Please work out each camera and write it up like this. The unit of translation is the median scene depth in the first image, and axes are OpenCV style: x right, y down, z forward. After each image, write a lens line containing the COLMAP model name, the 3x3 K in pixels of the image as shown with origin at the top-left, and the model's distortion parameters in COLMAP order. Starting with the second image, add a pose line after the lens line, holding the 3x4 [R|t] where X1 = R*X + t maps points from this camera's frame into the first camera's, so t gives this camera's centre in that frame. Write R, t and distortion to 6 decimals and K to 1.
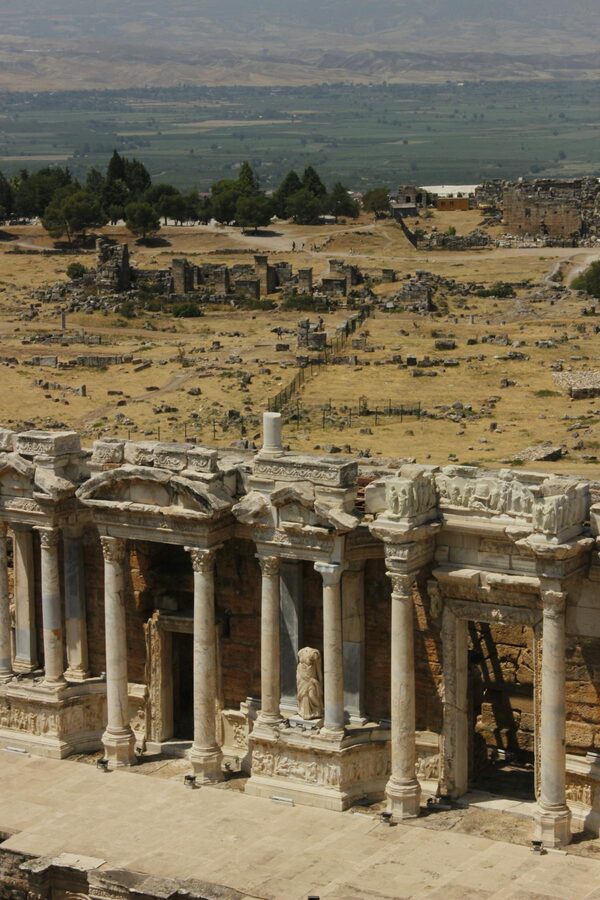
lens RADIAL K [[2201.7, 0, 300.9], [0, 2201.7, 449.5], [0, 0, 1]] dist [0.026675, 0.000000]
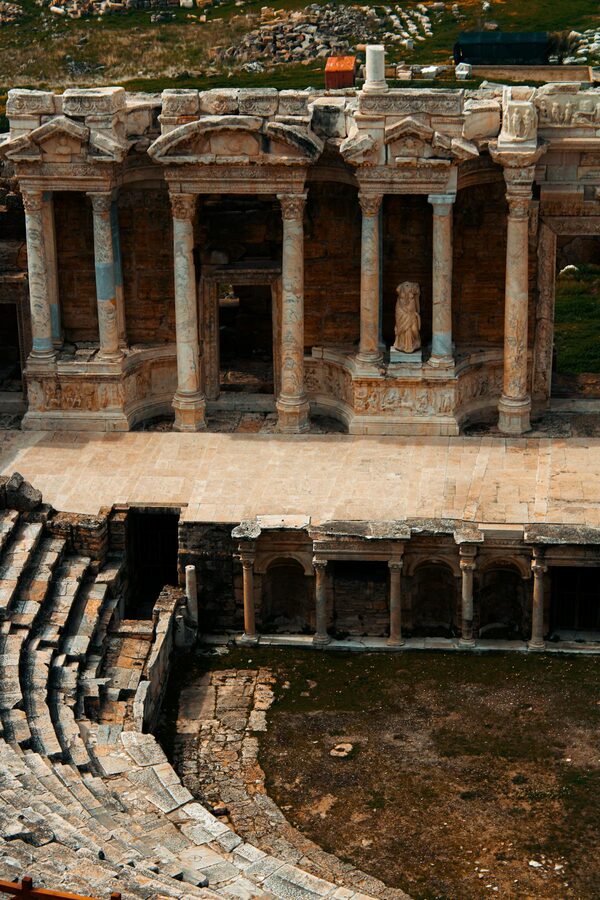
lens RADIAL K [[2201.7, 0, 299.7], [0, 2201.7, 449.9], [0, 0, 1]] dist [0.026675, 0.000000]
pose [[0.910342, -0.151085, 0.385293, -0.437868], [0.086731, 0.979955, 0.179349, -0.019147], [-0.404667, -0.129852, 0.905198, 0.101082]]
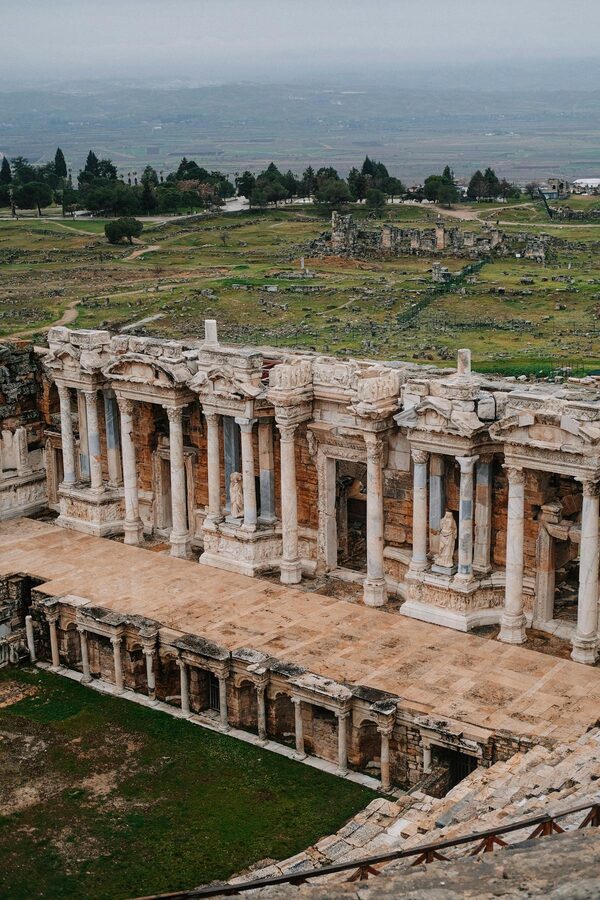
lens RADIAL K [[1390.3, 0, 300.1], [0, 1390.3, 450.5], [0, 0, 1]] dist [-0.147811, 0.000000]
pose [[0.987705, 0.030102, -0.153402, 0.196748], [-0.018536, 0.996915, 0.076273, -0.000714], [0.155225, -0.072491, 0.985216, 0.042090]]
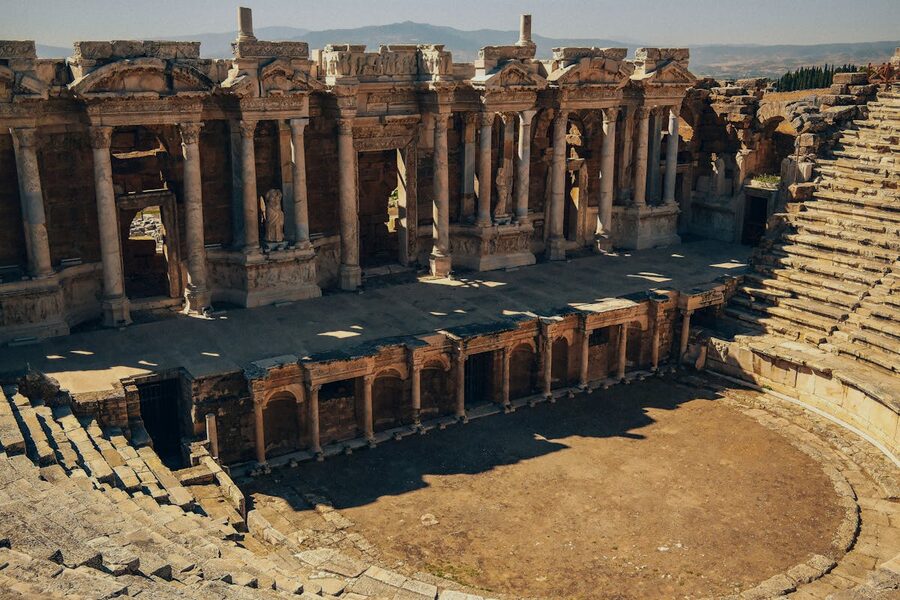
lens RADIAL K [[904.5, 0, 446.1], [0, 904.5, 300.0], [0, 0, 1]] dist [-0.008761, 0.000000]
pose [[0.471674, -0.217427, 0.854546, -0.440605], [0.165508, 0.973728, 0.156398, 0.086533], [-0.866101, 0.067666, 0.495269, 0.629182]]
